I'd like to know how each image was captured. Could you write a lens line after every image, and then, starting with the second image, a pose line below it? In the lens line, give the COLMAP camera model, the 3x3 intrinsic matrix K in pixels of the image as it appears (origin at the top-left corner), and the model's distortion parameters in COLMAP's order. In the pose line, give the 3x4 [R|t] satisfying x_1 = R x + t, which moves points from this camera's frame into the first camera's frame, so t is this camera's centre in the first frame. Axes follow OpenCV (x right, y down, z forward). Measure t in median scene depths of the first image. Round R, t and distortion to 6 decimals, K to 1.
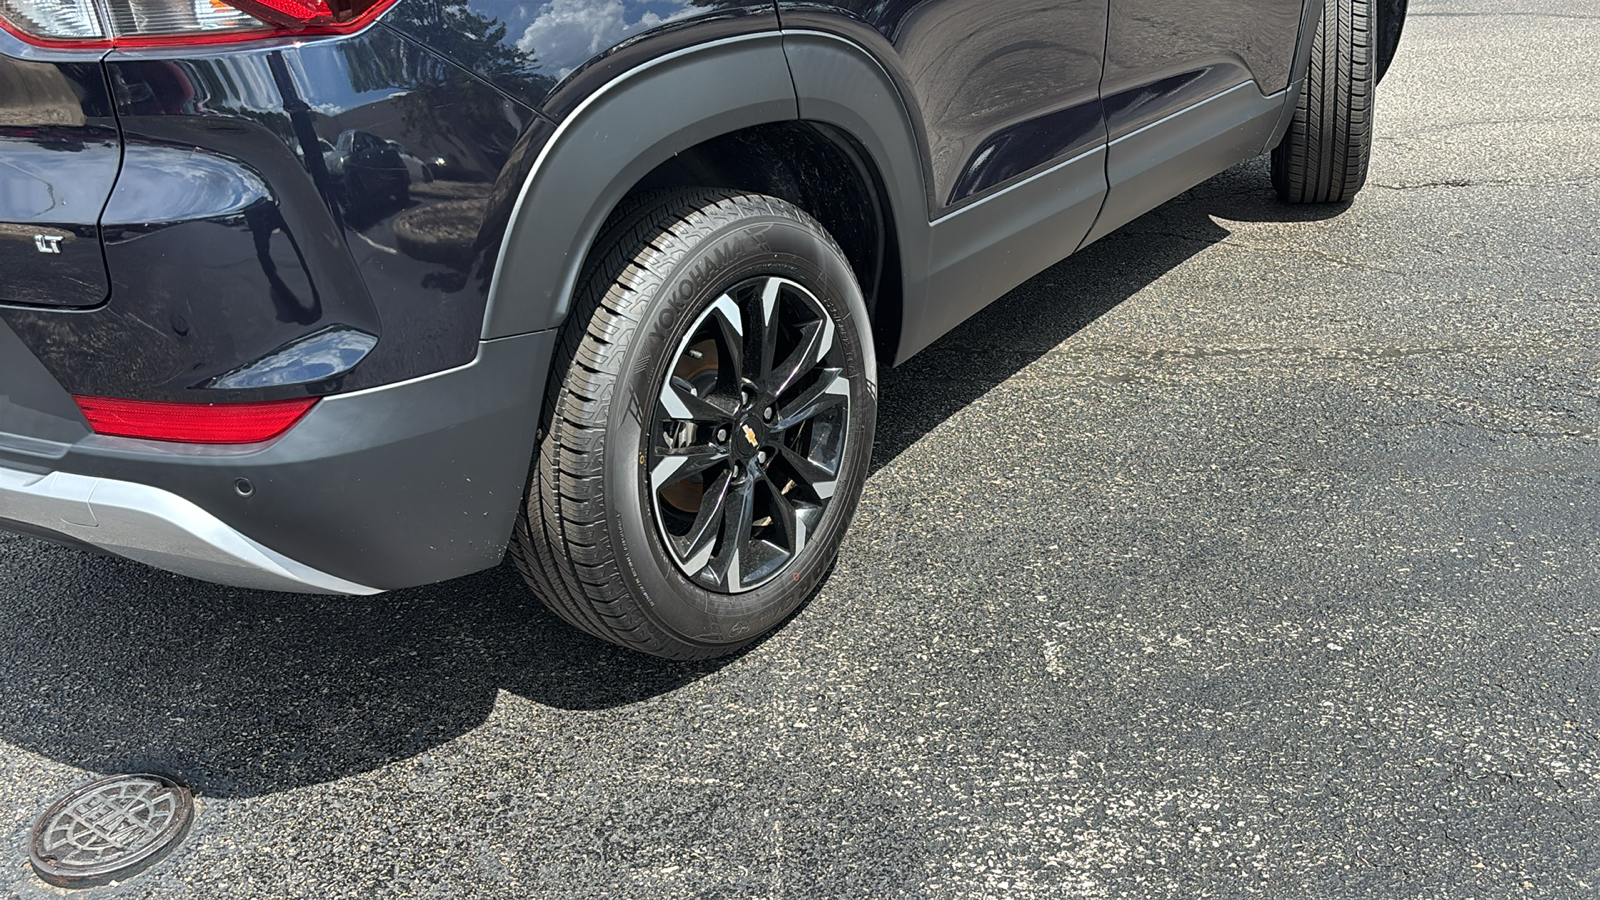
lens RADIAL K [[1531.6, 0, 802.6], [0, 1531.6, 484.8], [0, 0, 1]] dist [0.048603, -0.001486]
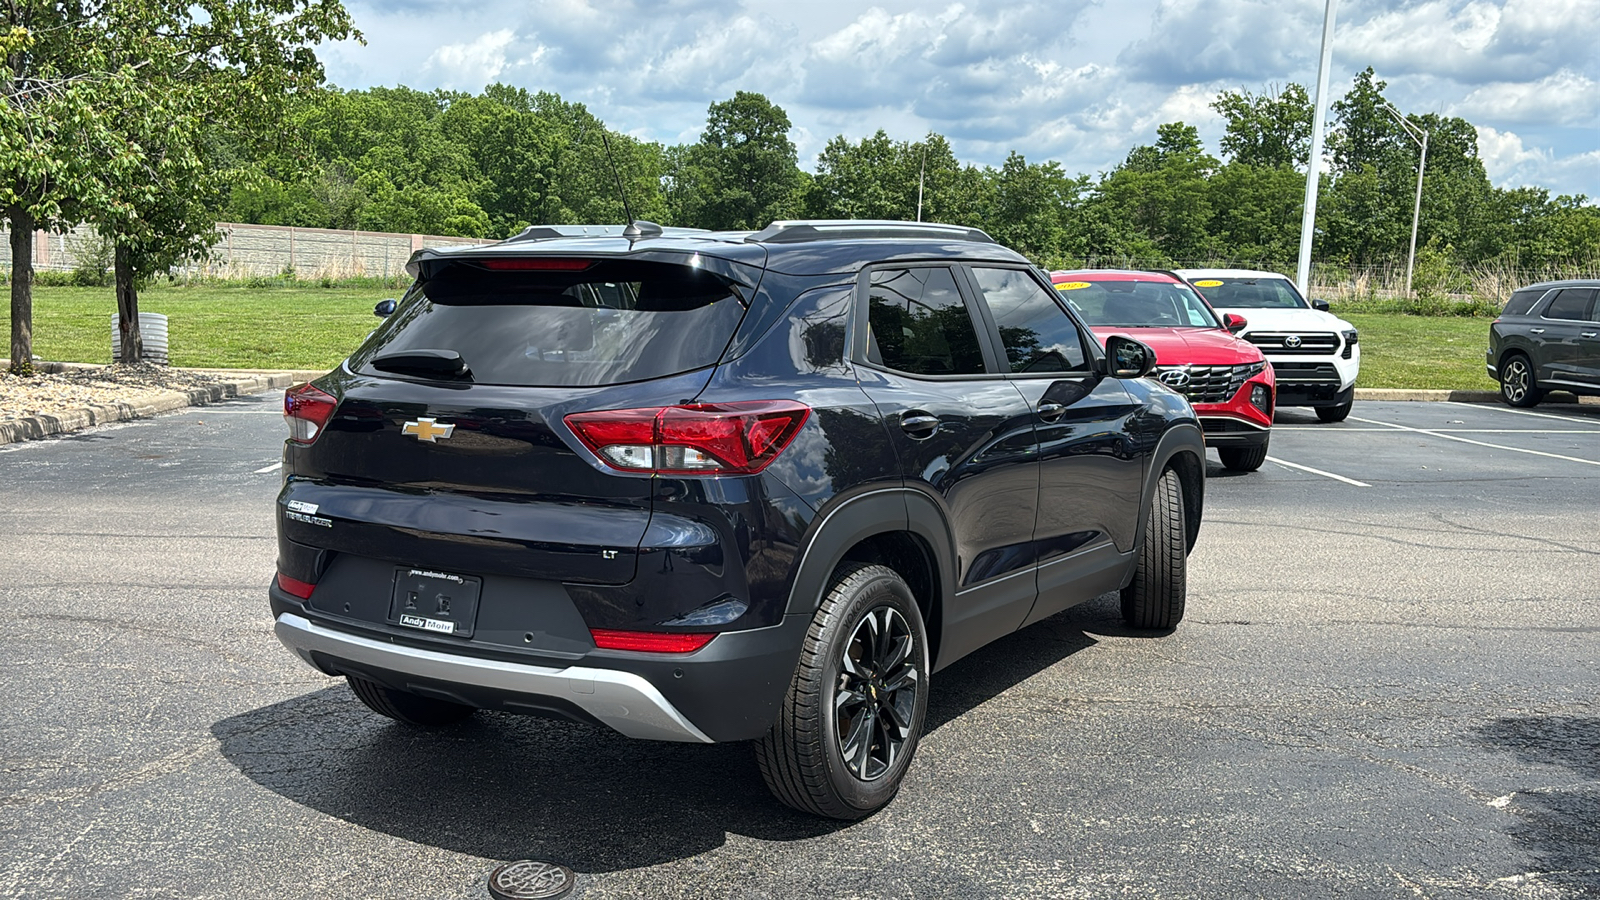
lens RADIAL K [[1663.1, 0, 781.4], [0, 1663.1, 453.8], [0, 0, 1]] dist [0.050209, 0.039518]
pose [[0.991387, 0.072780, 0.108881, -0.362704], [-0.034168, 0.946311, -0.321446, 0.325062], [-0.126430, 0.314957, 0.940648, -0.905650]]
